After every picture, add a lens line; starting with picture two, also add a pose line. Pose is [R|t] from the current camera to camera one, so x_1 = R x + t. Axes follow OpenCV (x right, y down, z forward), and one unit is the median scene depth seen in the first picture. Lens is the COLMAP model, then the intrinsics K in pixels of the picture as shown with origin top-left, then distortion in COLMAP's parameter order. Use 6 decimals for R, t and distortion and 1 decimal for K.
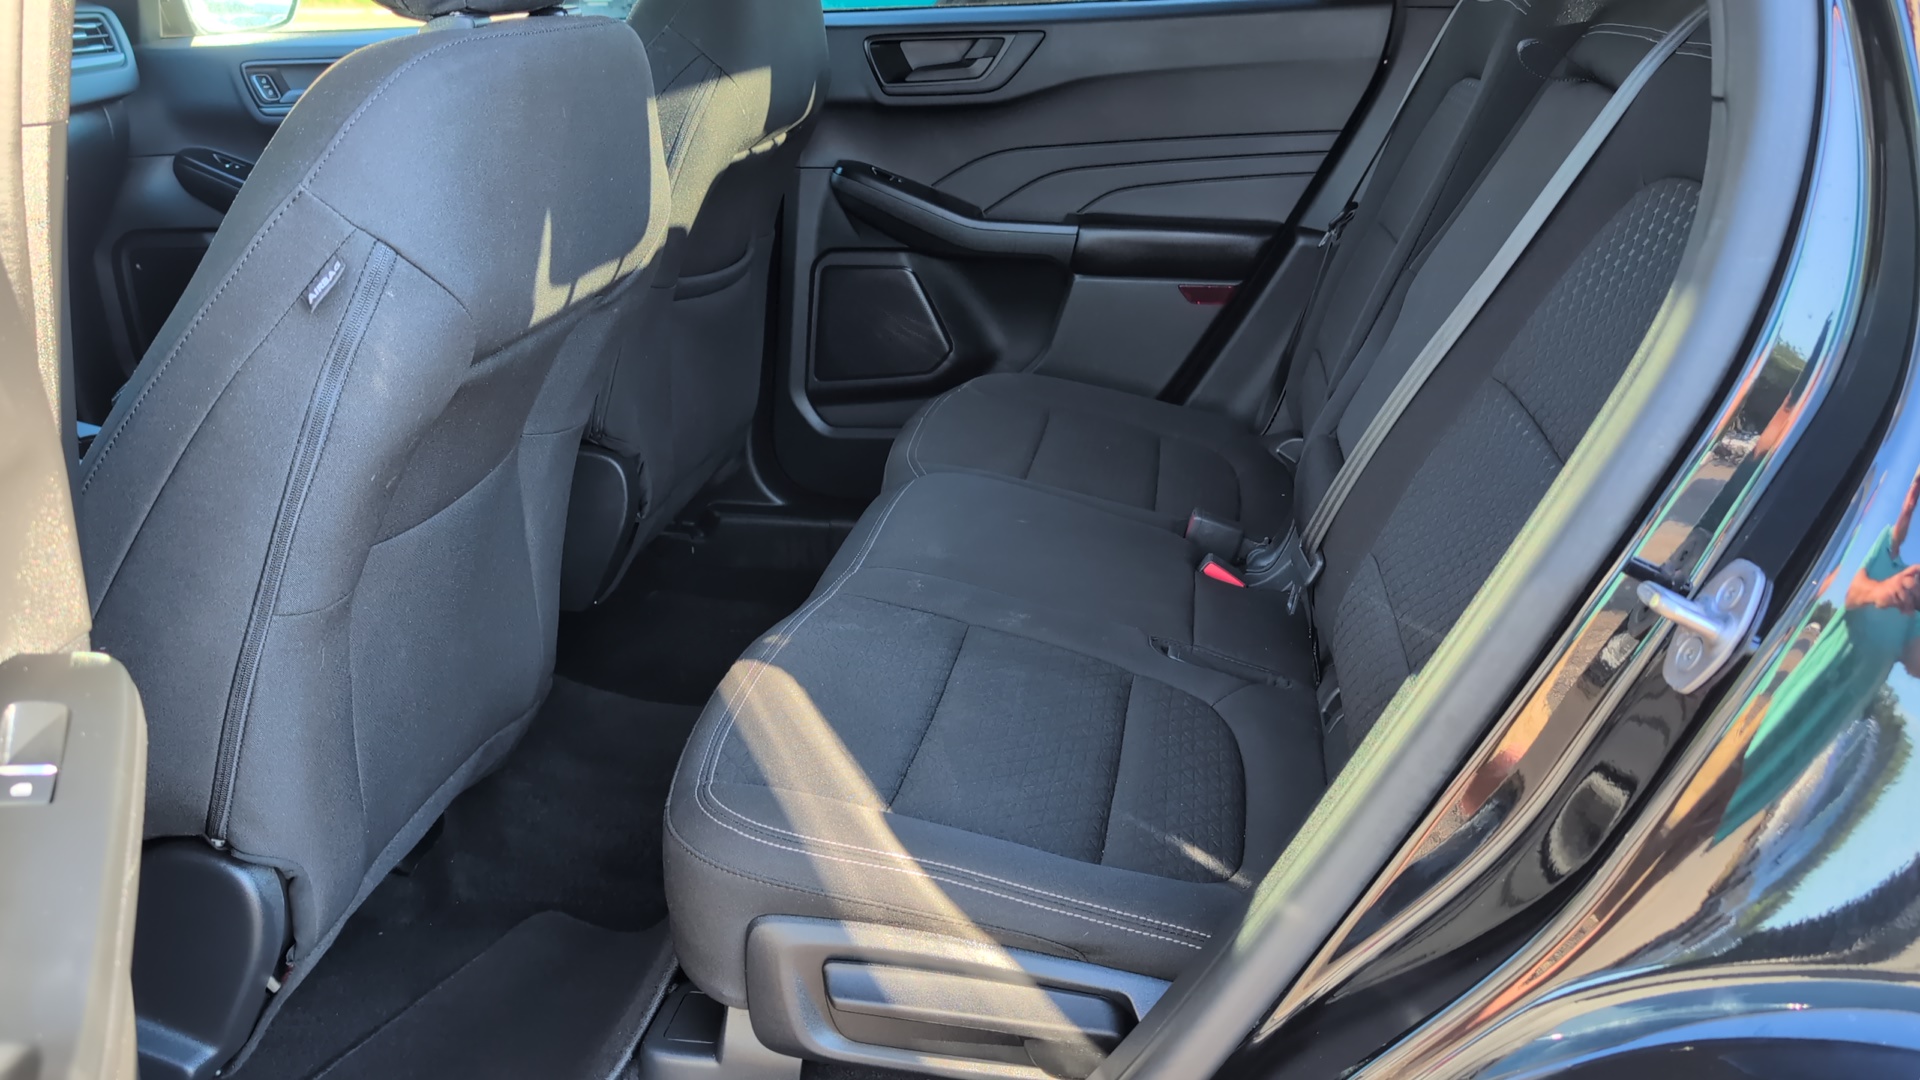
lens RADIAL K [[1626.8, 0, 962.3], [0, 1626.8, 540.5], [0, 0, 1]] dist [0.013326, -0.006978]
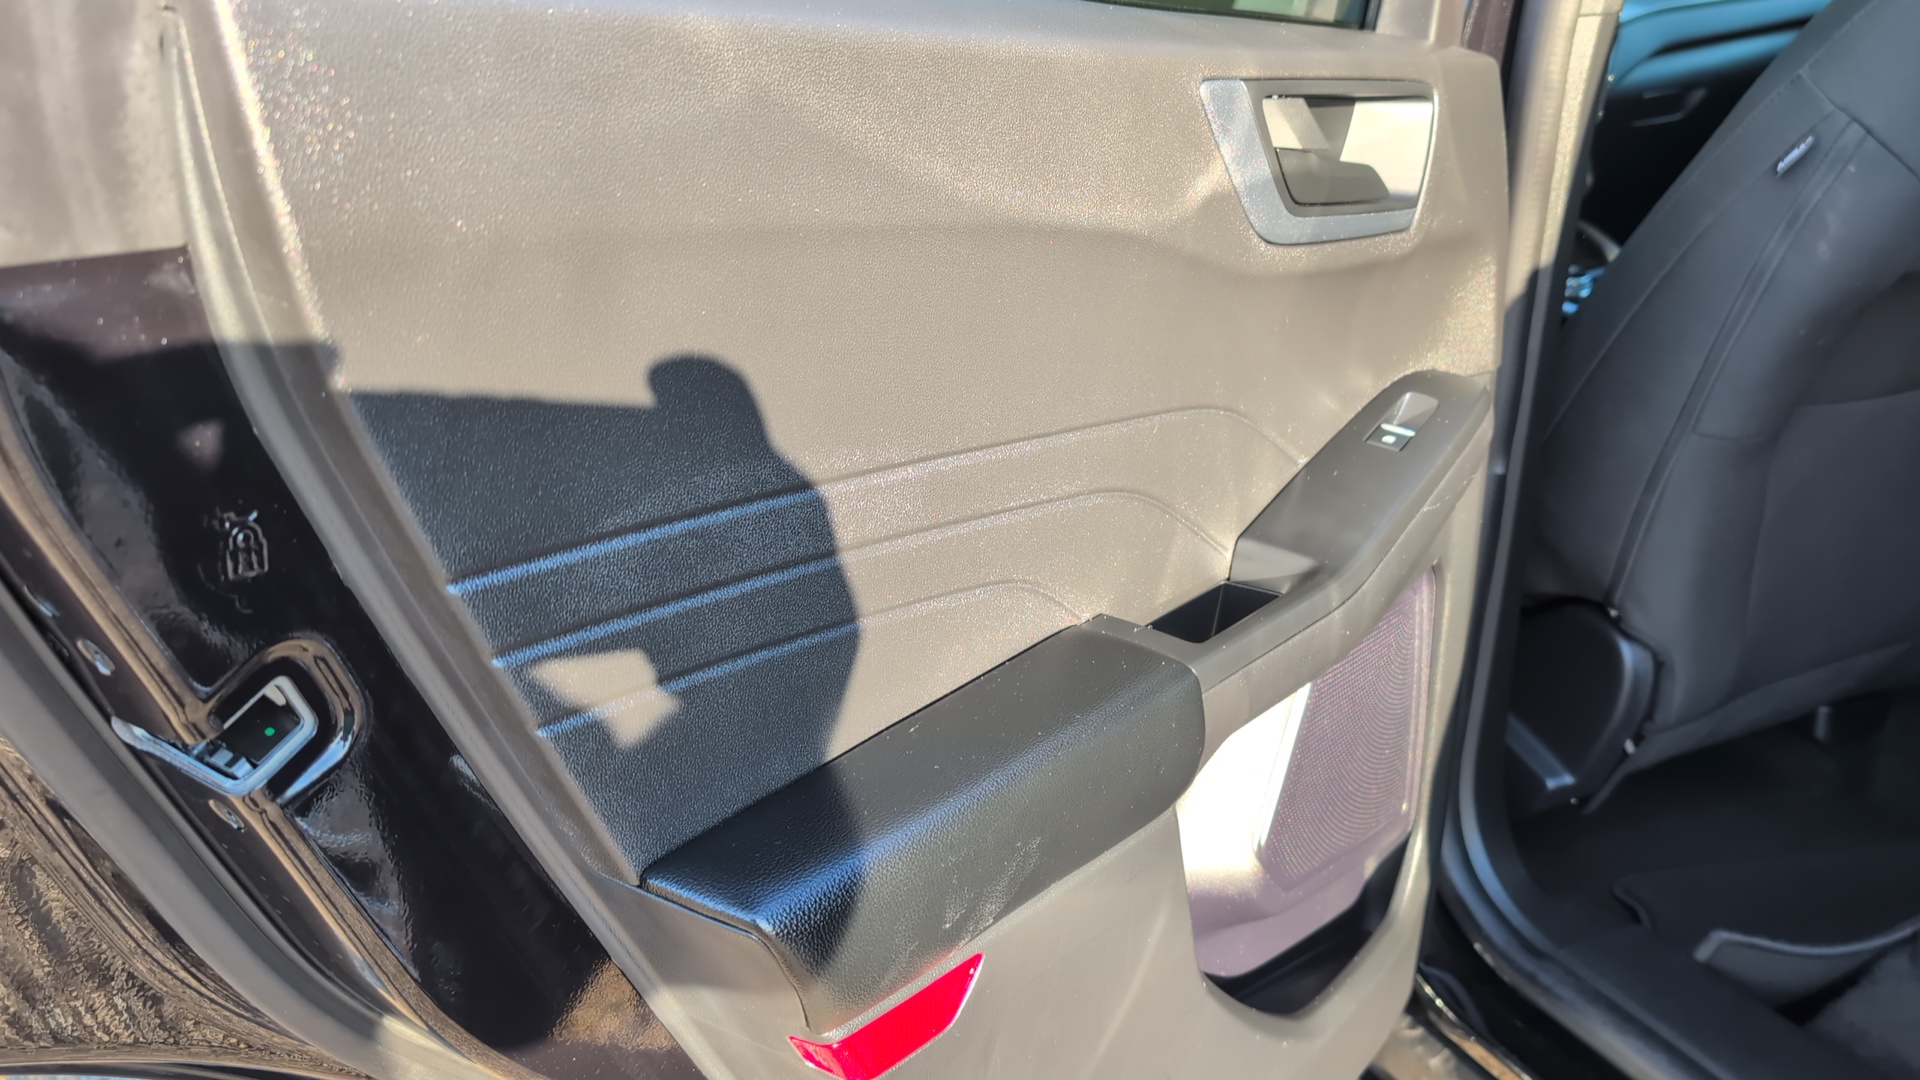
lens RADIAL K [[1626.8, 0, 958.0], [0, 1626.8, 541.2], [0, 0, 1]] dist [0.013326, -0.006978]
pose [[0.537541, 0.255785, -0.803507, 0.288340], [-0.222956, 0.962085, 0.157110, 0.057110], [0.813228, 0.094694, 0.574189, -0.130743]]
